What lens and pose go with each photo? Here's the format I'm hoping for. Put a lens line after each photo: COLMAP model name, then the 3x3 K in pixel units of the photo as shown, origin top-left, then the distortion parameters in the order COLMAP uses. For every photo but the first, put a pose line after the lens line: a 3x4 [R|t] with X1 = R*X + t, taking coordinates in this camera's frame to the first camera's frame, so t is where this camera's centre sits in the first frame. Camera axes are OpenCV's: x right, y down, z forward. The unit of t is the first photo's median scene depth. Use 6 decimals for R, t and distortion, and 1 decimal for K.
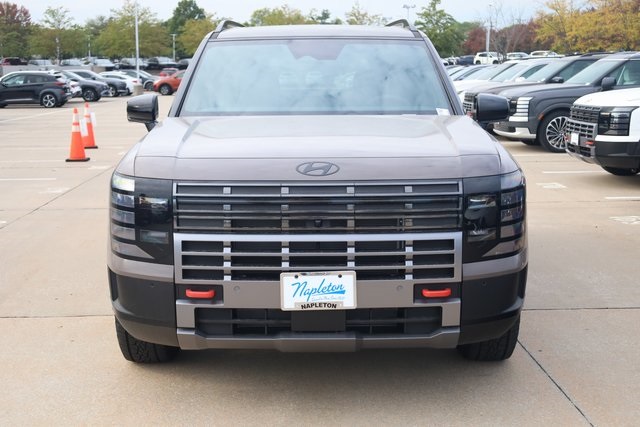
lens RADIAL K [[990.0, 0, 320.0], [0, 990.0, 213.5], [0, 0, 1]] dist [0.008164, 0.193101]
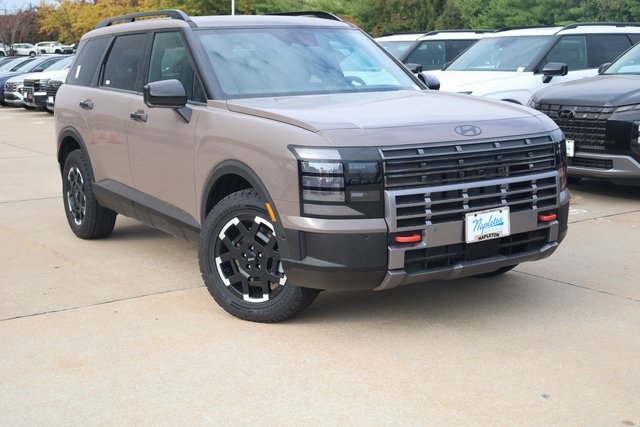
lens RADIAL K [[990.0, 0, 320.0], [0, 990.0, 213.5], [0, 0, 1]] dist [0.008164, 0.193101]
pose [[0.829924, -0.101627, 0.548541, -0.872596], [0.097130, 0.994572, 0.037308, -0.005048], [-0.549356, 0.022317, 0.835291, 0.048171]]
